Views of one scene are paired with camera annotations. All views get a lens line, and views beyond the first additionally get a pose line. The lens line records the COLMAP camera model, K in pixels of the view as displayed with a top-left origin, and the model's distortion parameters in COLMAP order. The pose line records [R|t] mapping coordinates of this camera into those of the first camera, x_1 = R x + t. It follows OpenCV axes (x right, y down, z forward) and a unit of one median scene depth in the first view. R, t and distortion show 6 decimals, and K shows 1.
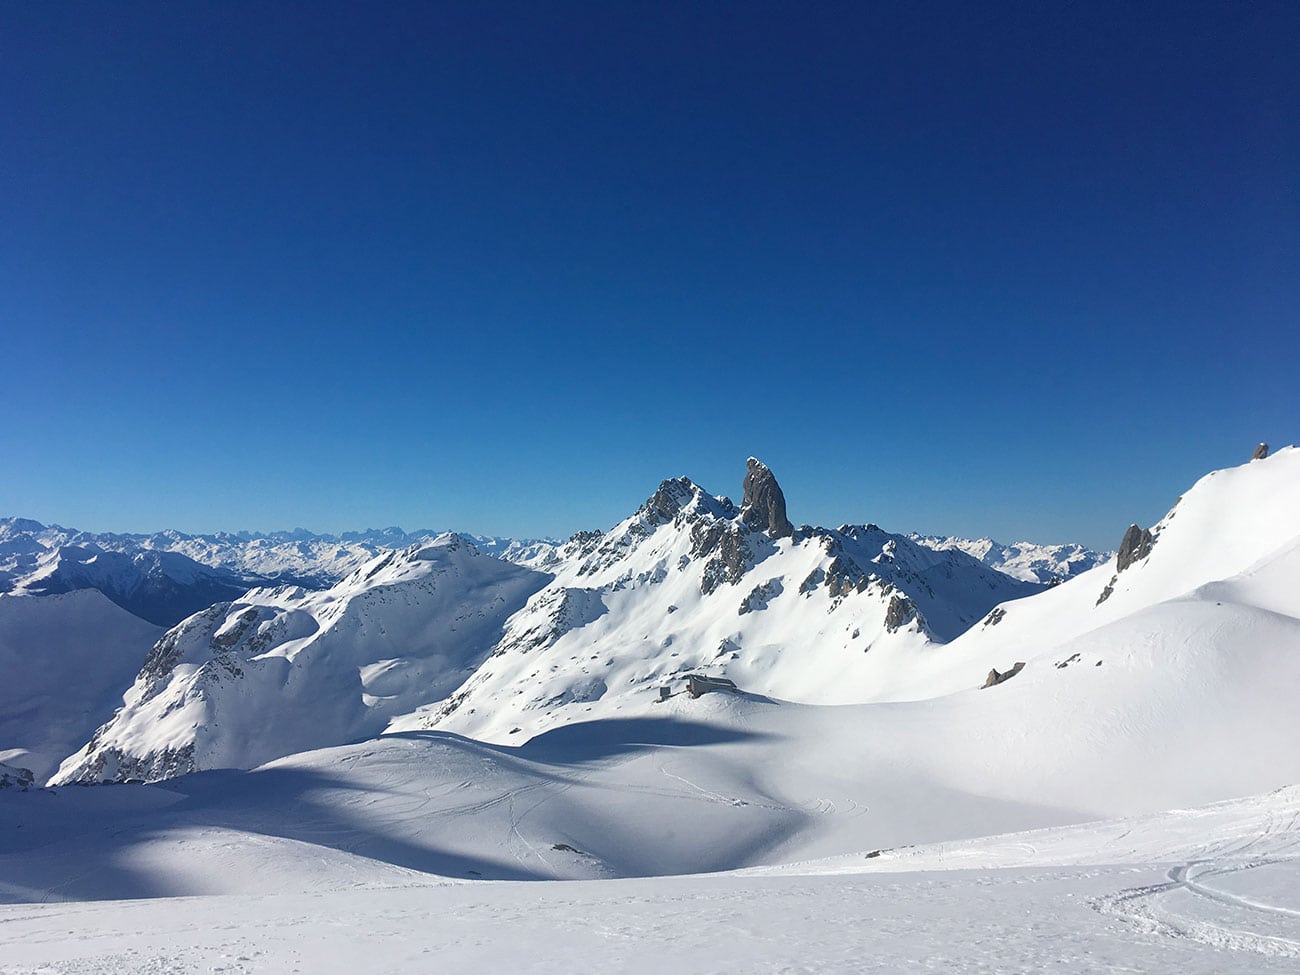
lens RADIAL K [[955.1, 0, 649.3], [0, 955.1, 488.0], [0, 0, 1]] dist [0.000046, -0.006857]
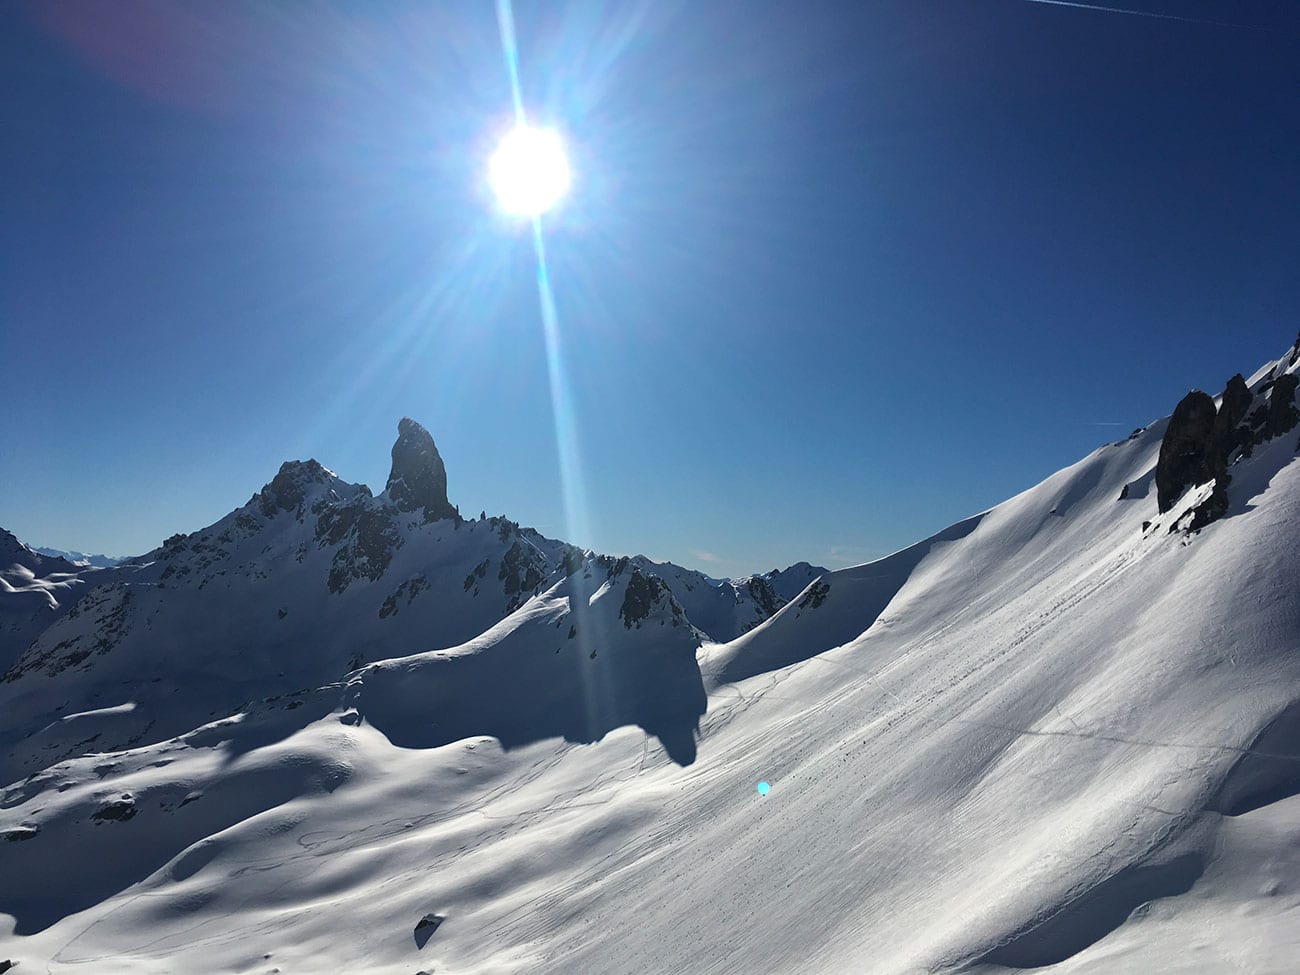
lens RADIAL K [[955.1, 0, 649.5], [0, 955.1, 486.1], [0, 0, 1]] dist [0.000046, -0.006857]
pose [[0.928687, 0.057763, 0.366338, 0.009771], [-0.047788, 0.998200, -0.036245, 0.040490], [-0.367772, 0.016154, 0.929776, 0.199235]]
